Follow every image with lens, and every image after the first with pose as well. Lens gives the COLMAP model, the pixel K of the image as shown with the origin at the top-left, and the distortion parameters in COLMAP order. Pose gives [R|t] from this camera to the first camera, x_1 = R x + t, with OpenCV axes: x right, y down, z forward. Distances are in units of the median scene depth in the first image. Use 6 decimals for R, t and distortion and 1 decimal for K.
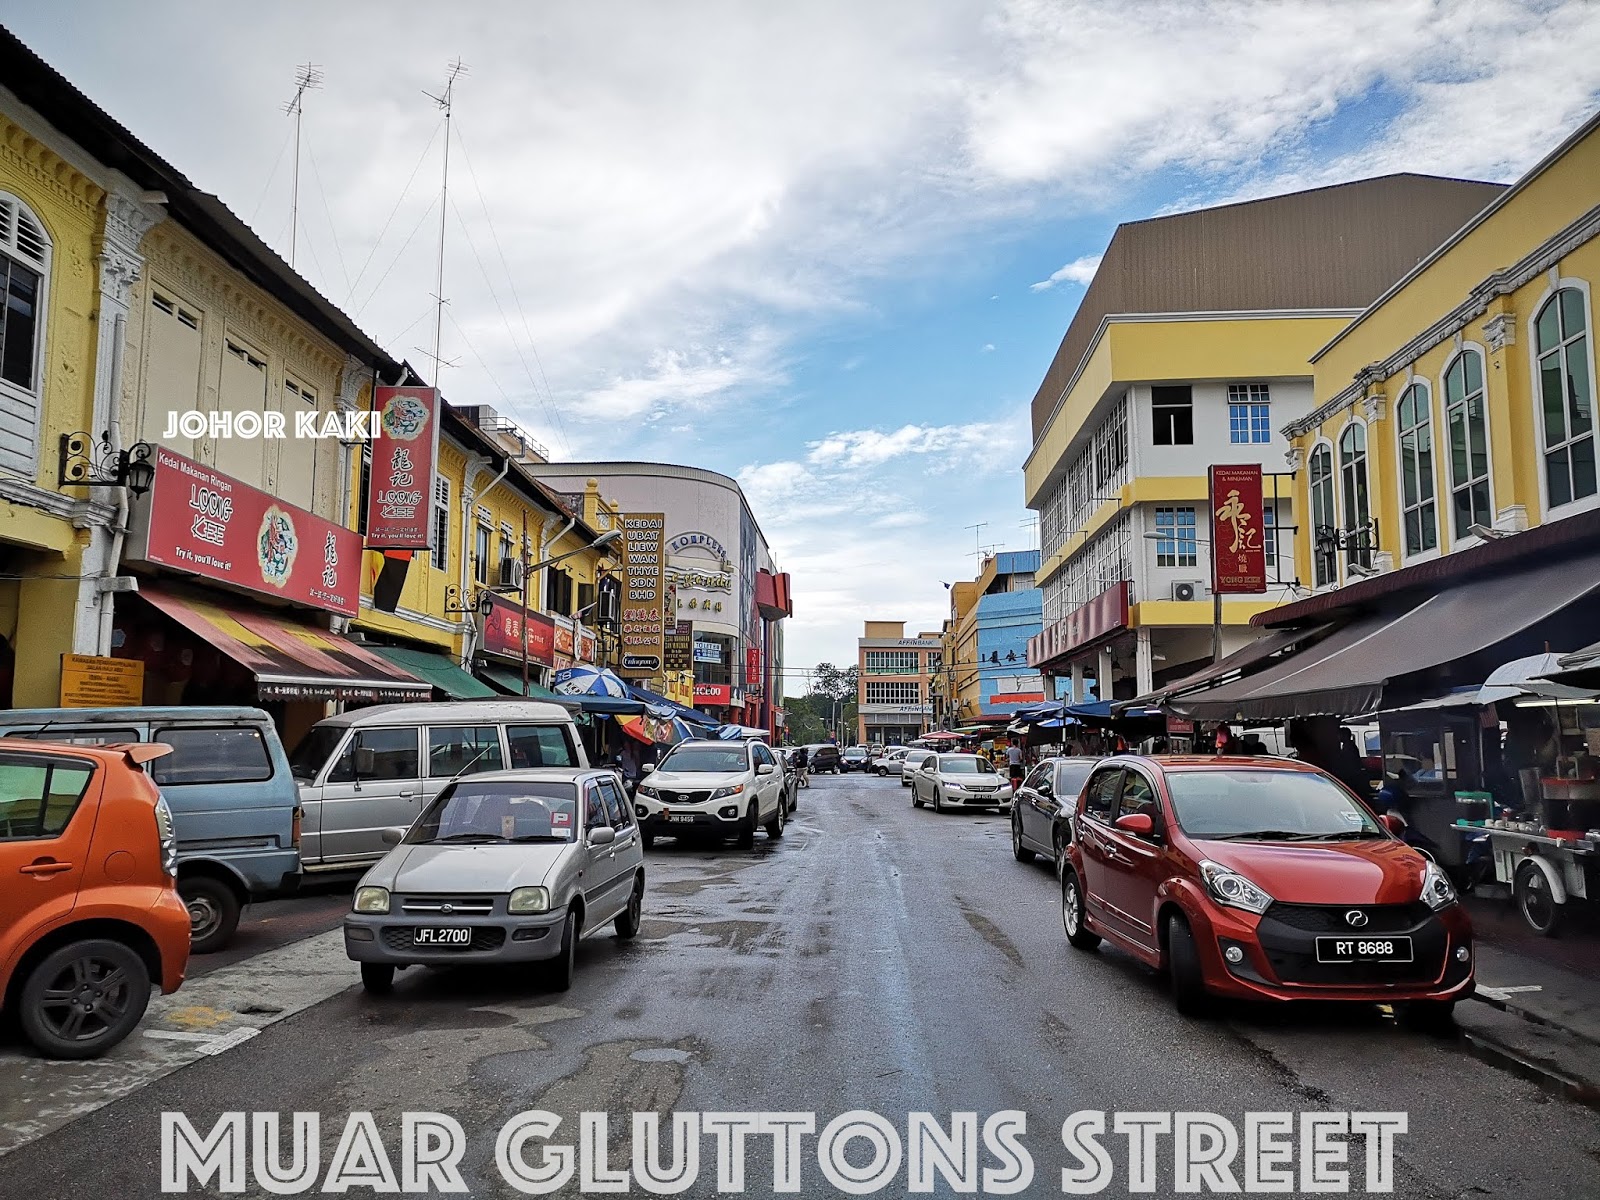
lens RADIAL K [[1275.9, 0, 800.0], [0, 1275.9, 600.0], [0, 0, 1]] dist [0.097888, -0.061814]
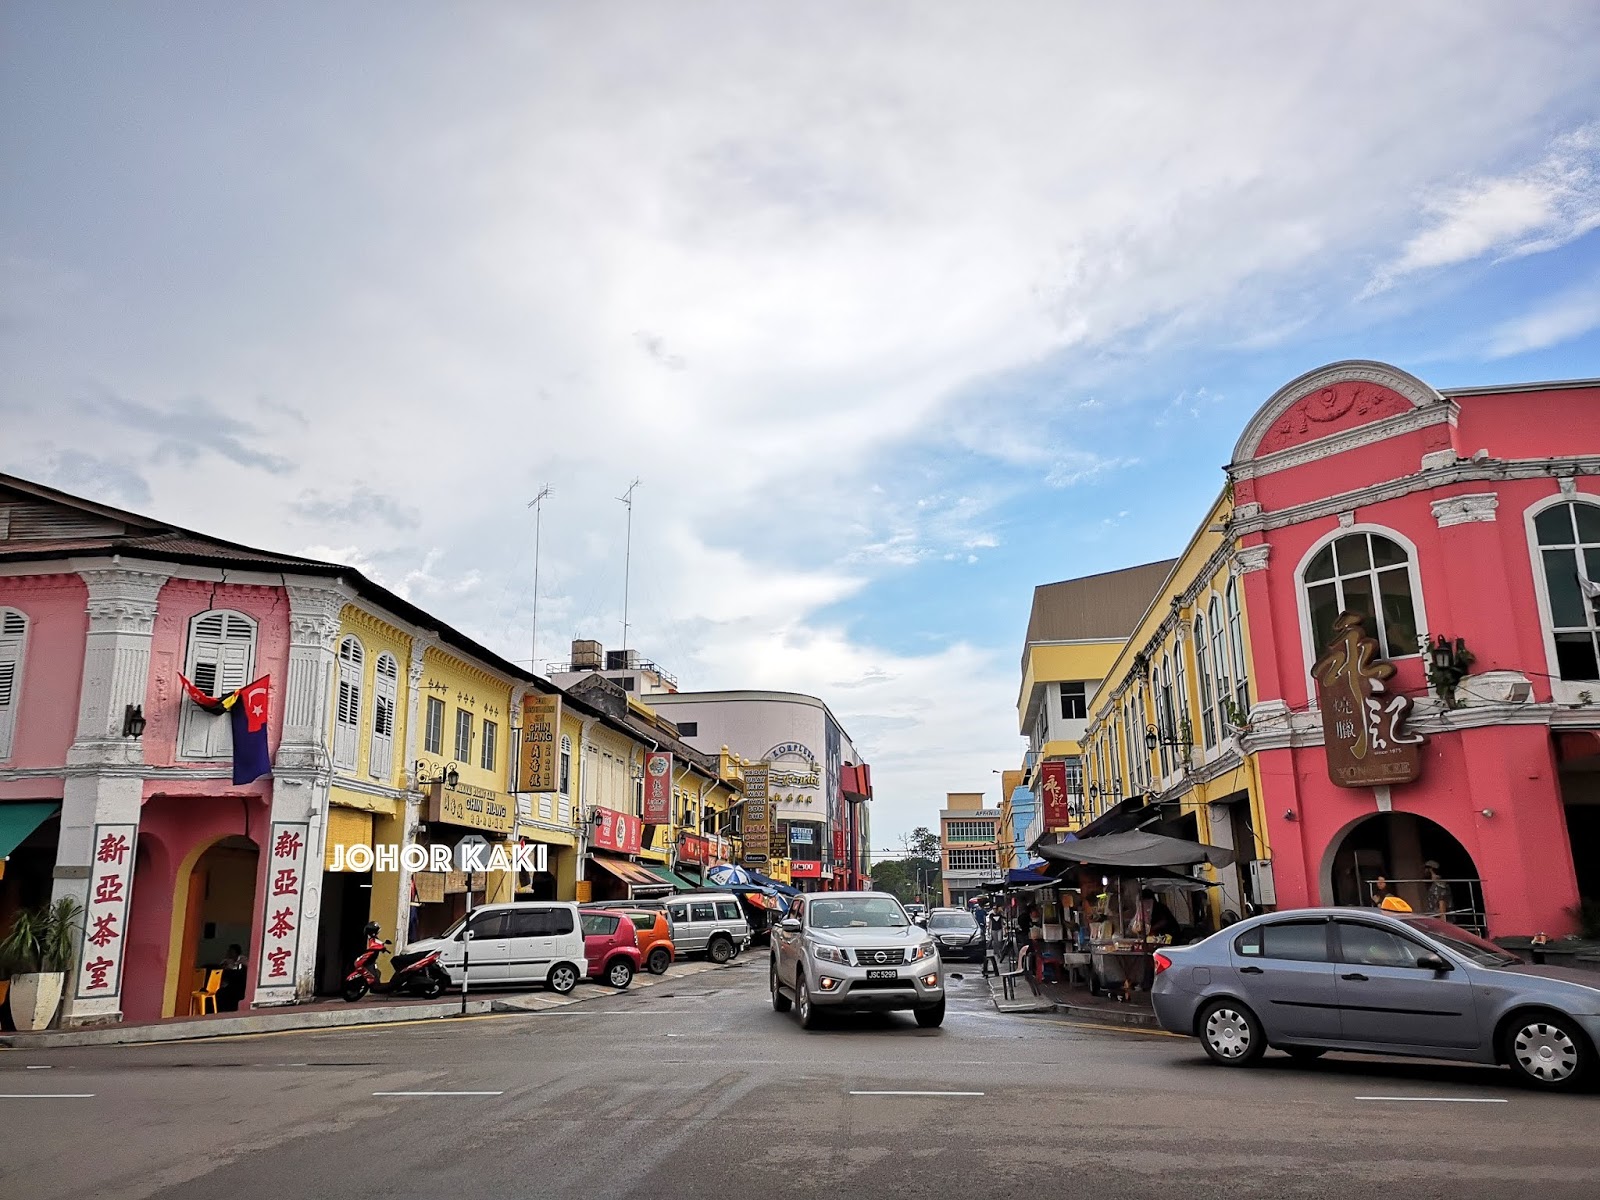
lens RADIAL K [[1275.9, 0, 800.0], [0, 1275.9, 600.0], [0, 0, 1]] dist [0.097888, -0.061814]
pose [[0.996562, -0.033766, -0.075652, 0.068003], [0.024181, 0.991962, -0.124201, -0.075110], [0.079237, 0.121945, 0.989369, -0.667716]]
